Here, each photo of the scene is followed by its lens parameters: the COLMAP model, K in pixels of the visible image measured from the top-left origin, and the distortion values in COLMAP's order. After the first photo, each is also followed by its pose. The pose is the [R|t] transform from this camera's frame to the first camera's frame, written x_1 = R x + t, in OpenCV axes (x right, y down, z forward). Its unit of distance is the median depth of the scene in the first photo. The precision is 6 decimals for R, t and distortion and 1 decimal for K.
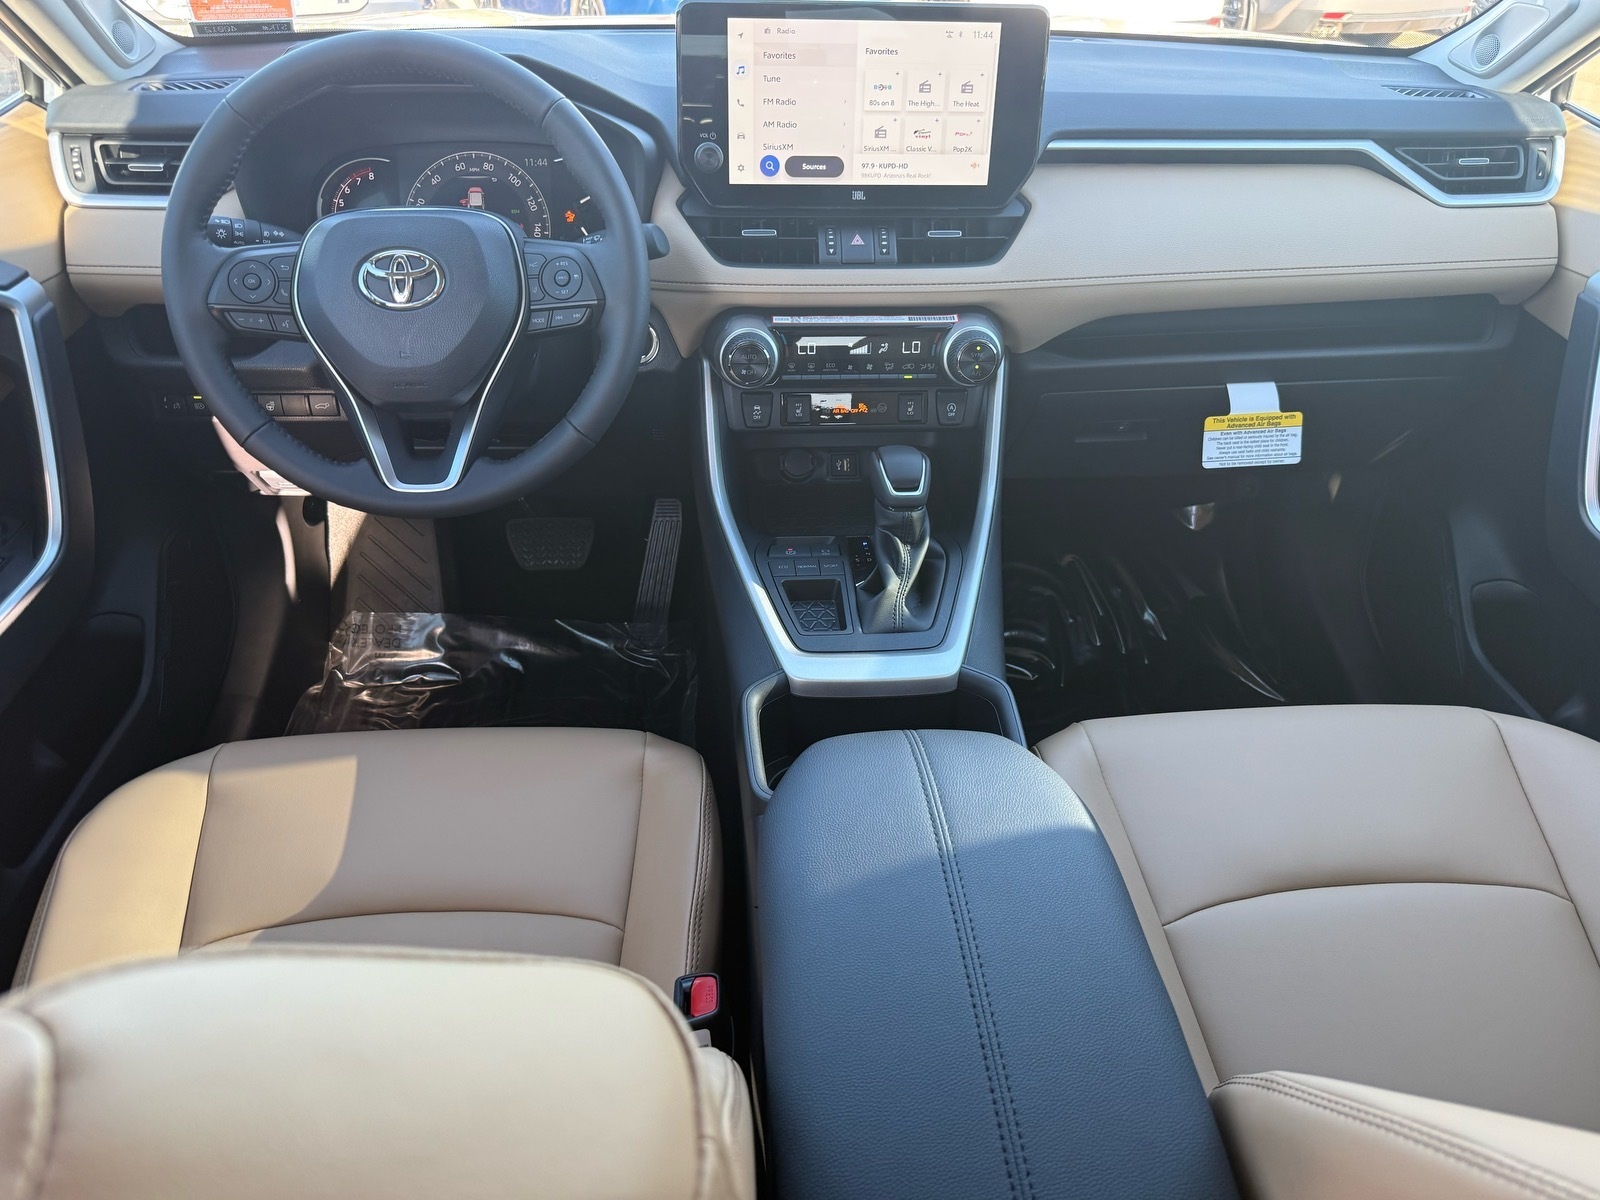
lens RADIAL K [[1126.7, 0, 795.8], [0, 1126.7, 610.2], [0, 0, 1]] dist [-0.003523, -0.000474]
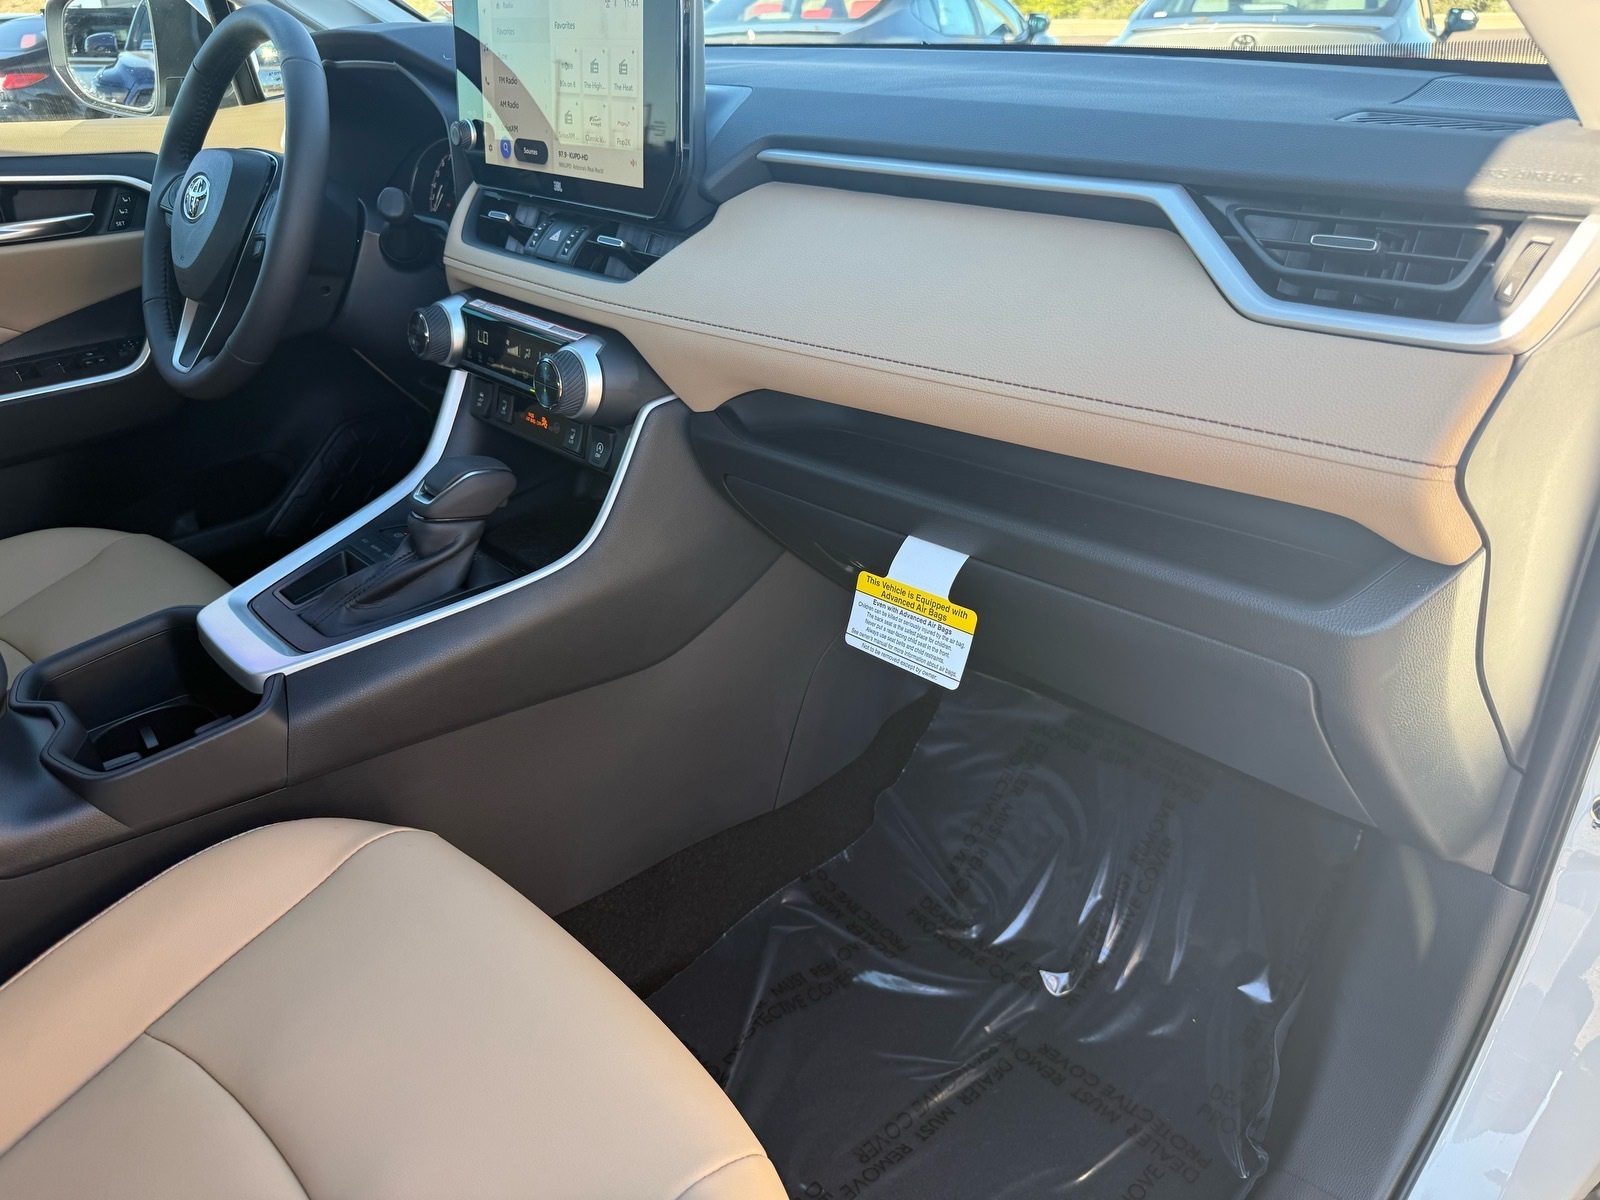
lens RADIAL K [[1122.7, 0, 755.3], [0, 1122.7, 583.5], [0, 0, 1]] dist [0.082001, -0.138626]
pose [[0.616710, 0.329004, -0.715140, 0.895610], [-0.407852, 0.910572, 0.067197, -0.203461], [0.673294, 0.250230, 0.695744, 0.550963]]
